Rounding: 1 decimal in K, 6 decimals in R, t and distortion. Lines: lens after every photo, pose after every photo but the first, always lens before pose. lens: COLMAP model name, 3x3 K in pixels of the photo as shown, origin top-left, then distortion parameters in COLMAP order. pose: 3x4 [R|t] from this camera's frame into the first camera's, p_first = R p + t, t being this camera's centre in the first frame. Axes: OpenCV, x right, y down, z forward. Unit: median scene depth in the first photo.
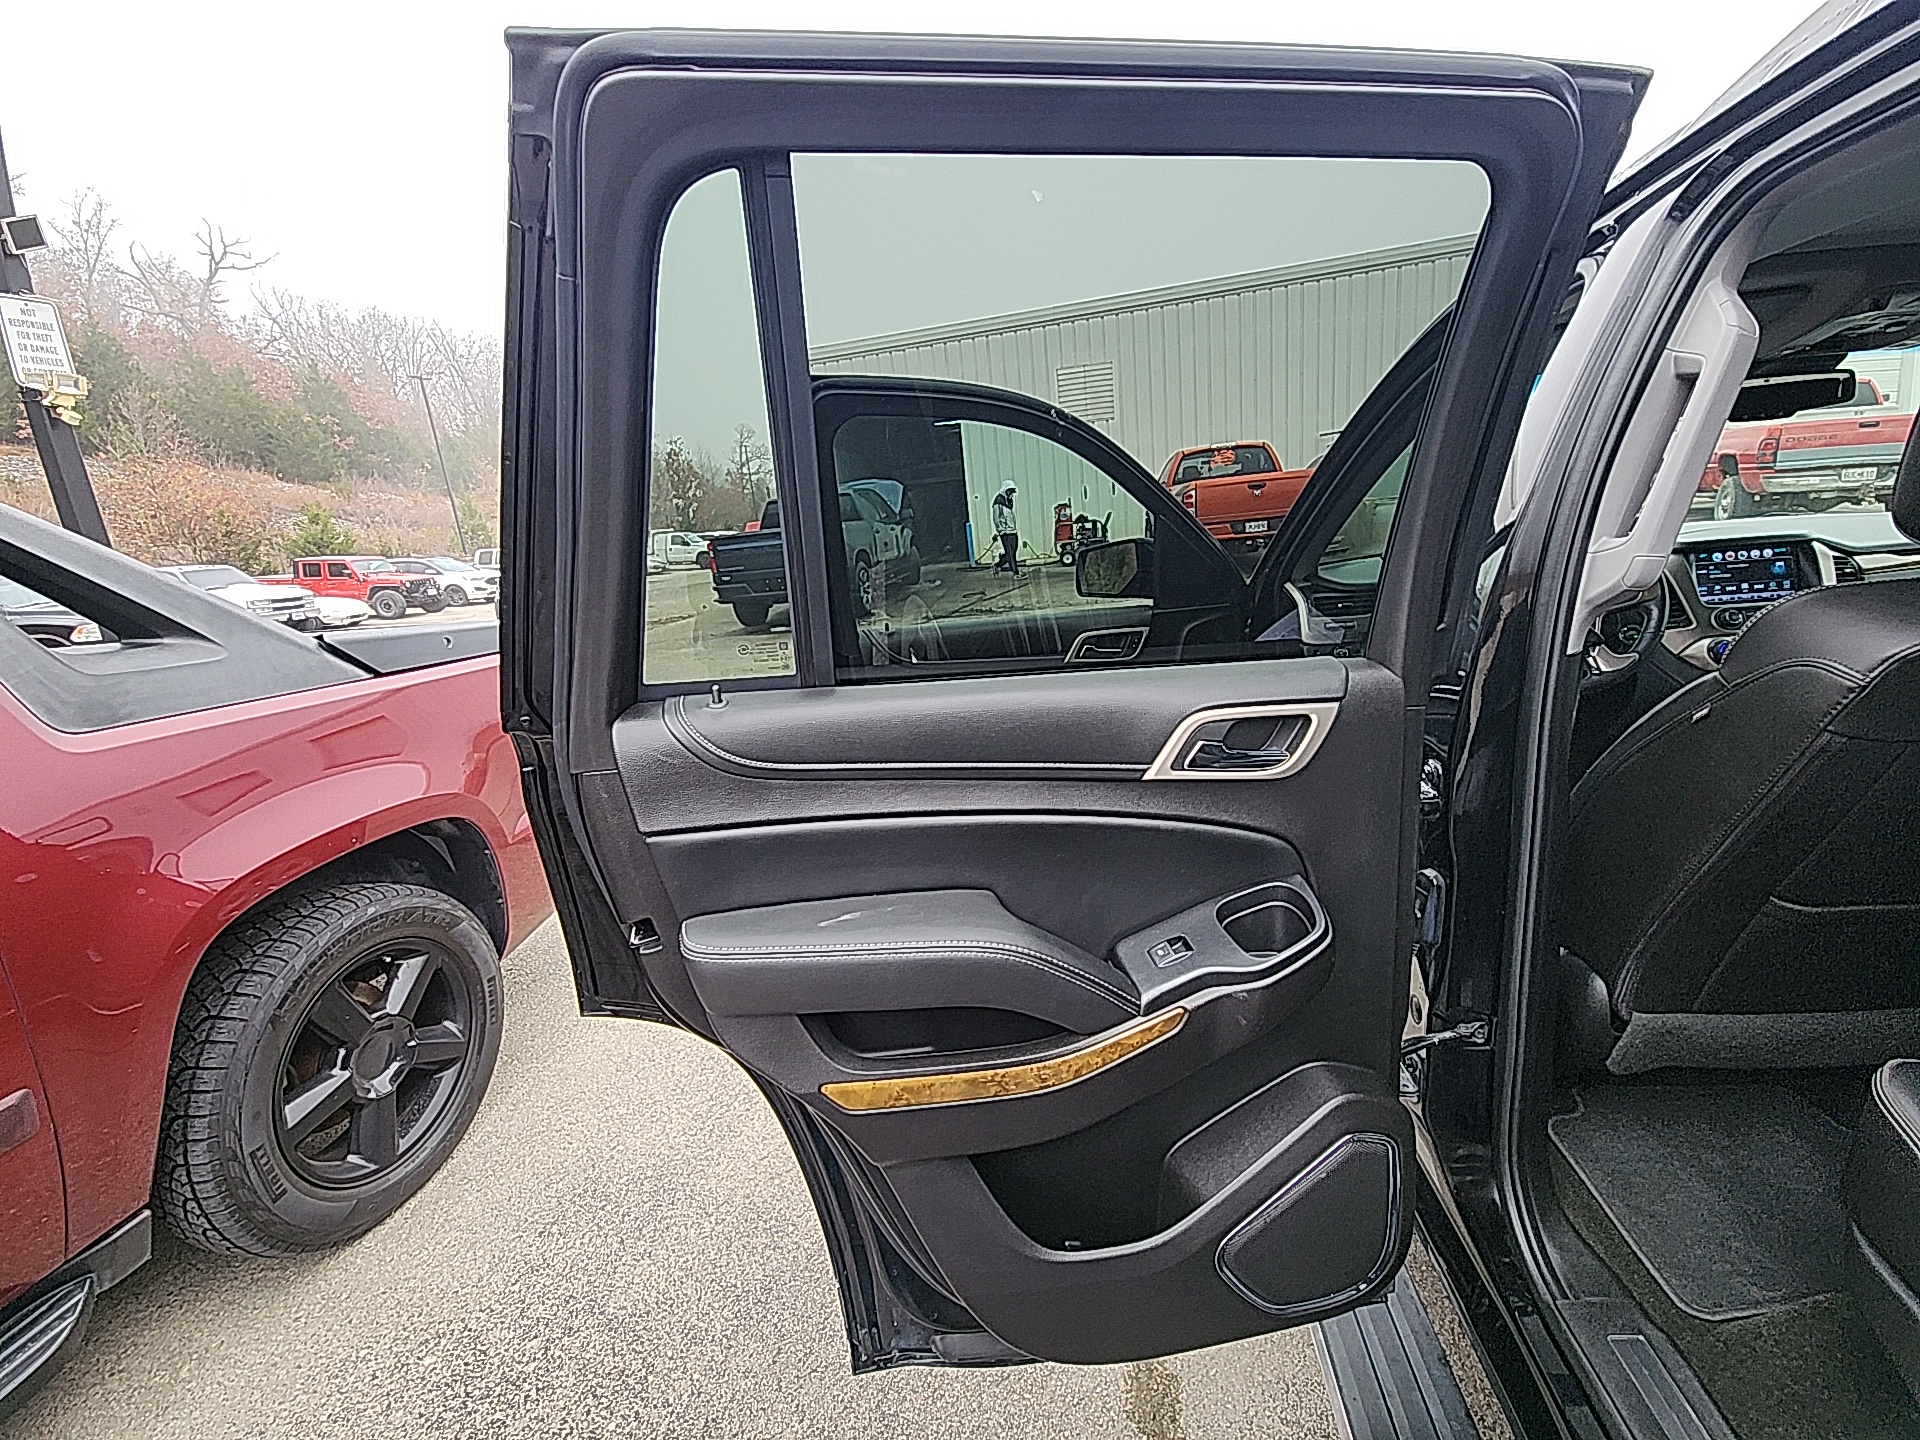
lens RADIAL K [[777.6, 0, 949.4], [0, 777.6, 708.2], [0, 0, 1]] dist [0.020151, -0.014137]
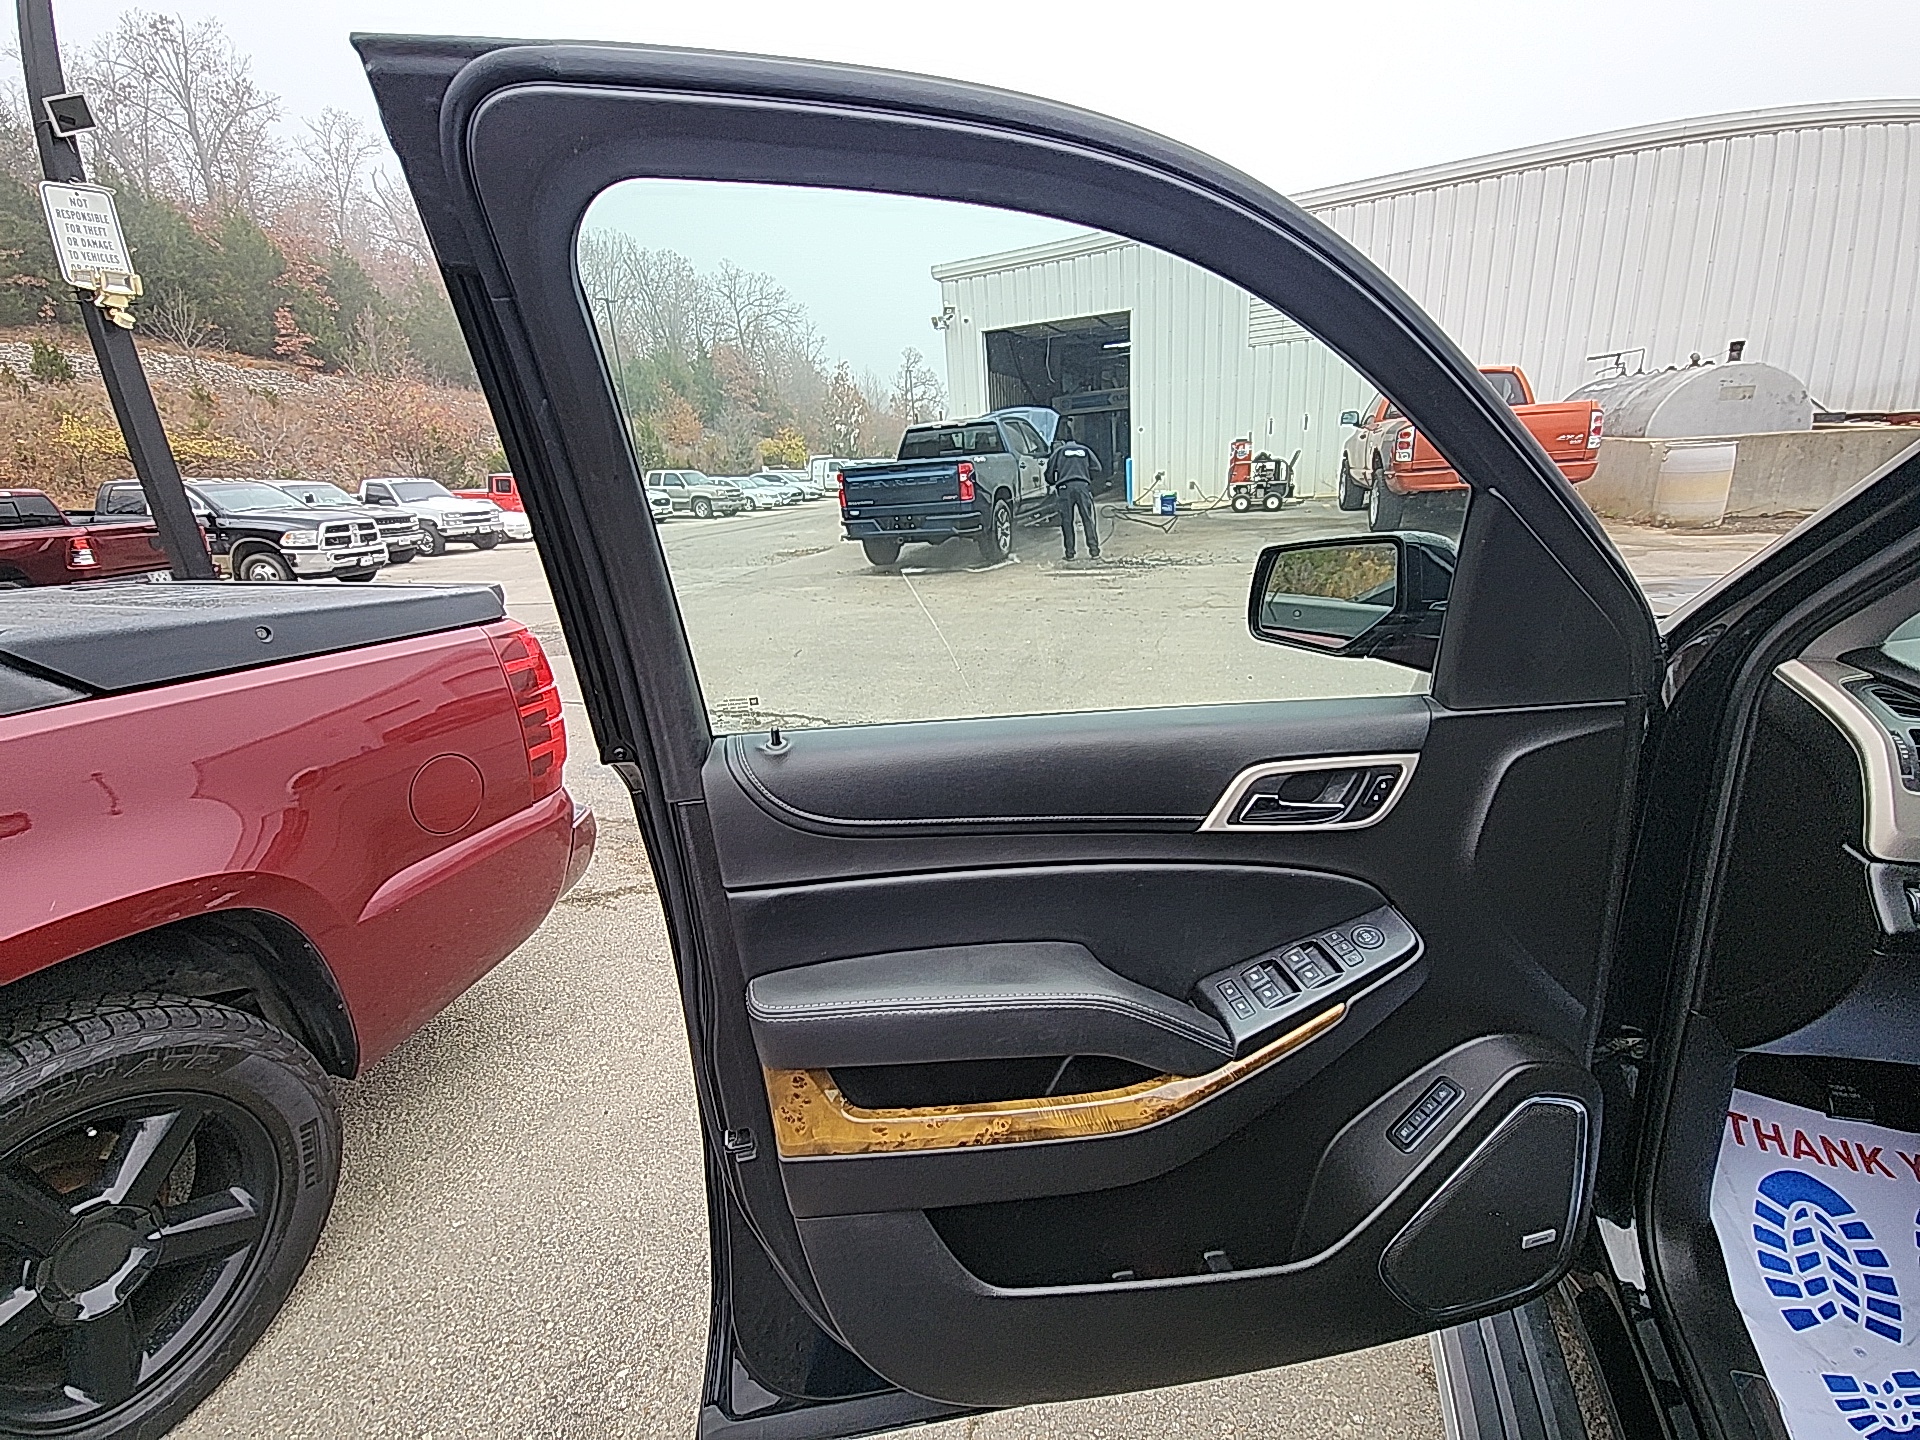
lens RADIAL K [[777.6, 0, 949.4], [0, 777.6, 708.2], [0, 0, 1]] dist [0.020151, -0.014137]
pose [[0.979672, 0.086494, -0.181003, 0.037689], [-0.071413, 0.993535, 0.088251, -0.069030], [0.187466, -0.073531, 0.979515, 0.248668]]
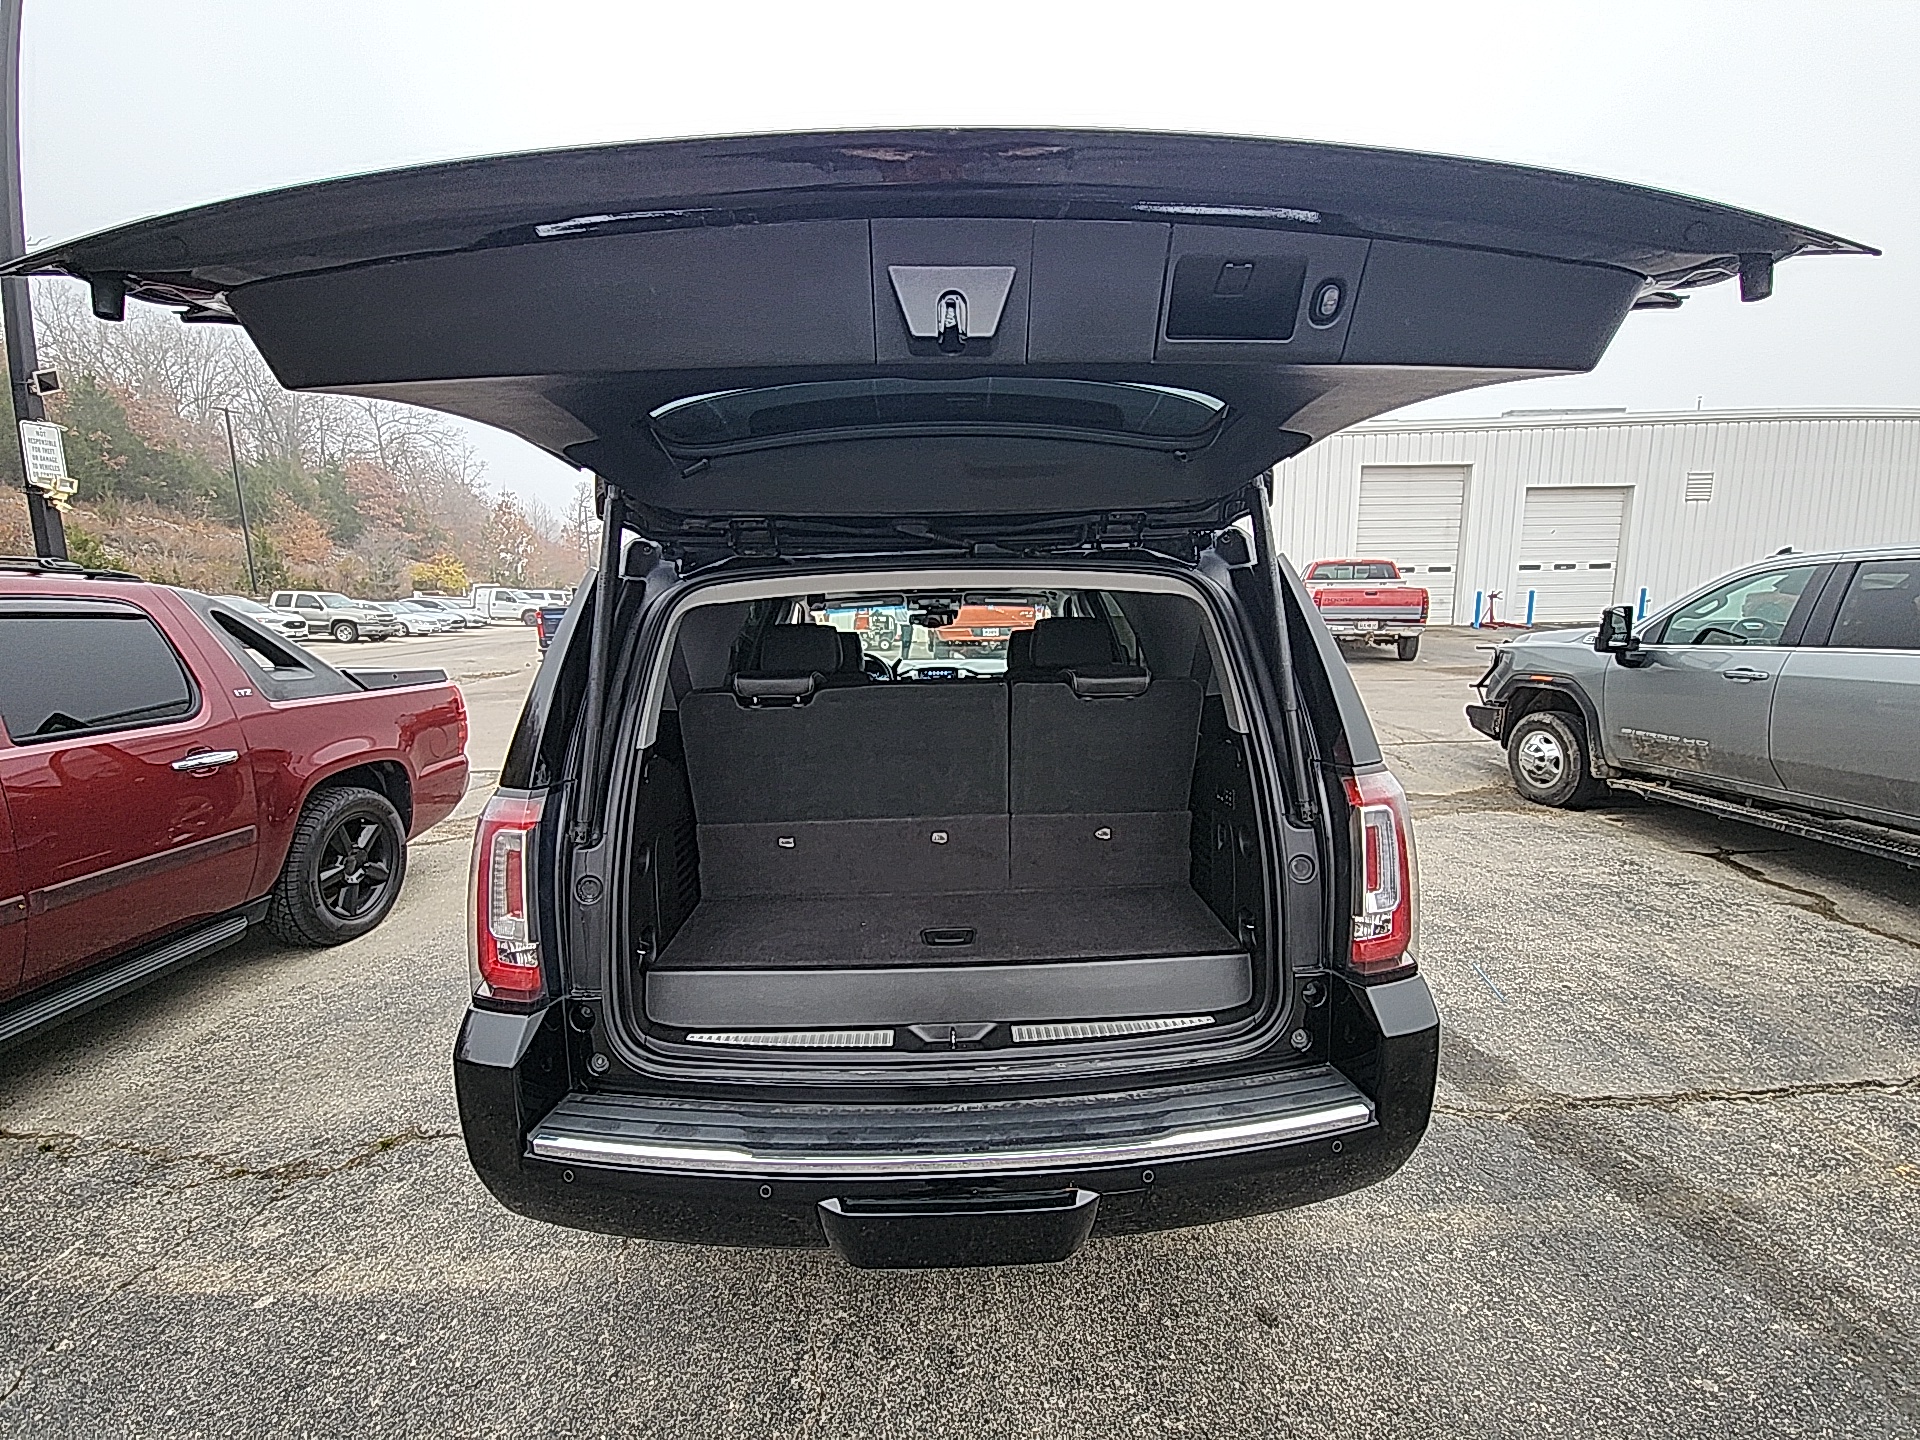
lens RADIAL K [[777.6, 0, 949.4], [0, 777.6, 708.2], [0, 0, 1]] dist [0.020151, -0.014137]
pose [[0.979263, 0.052301, 0.195727, 0.202520], [-0.032722, 0.994250, -0.101962, 0.085540], [-0.199934, 0.093443, 0.975343, -0.690788]]
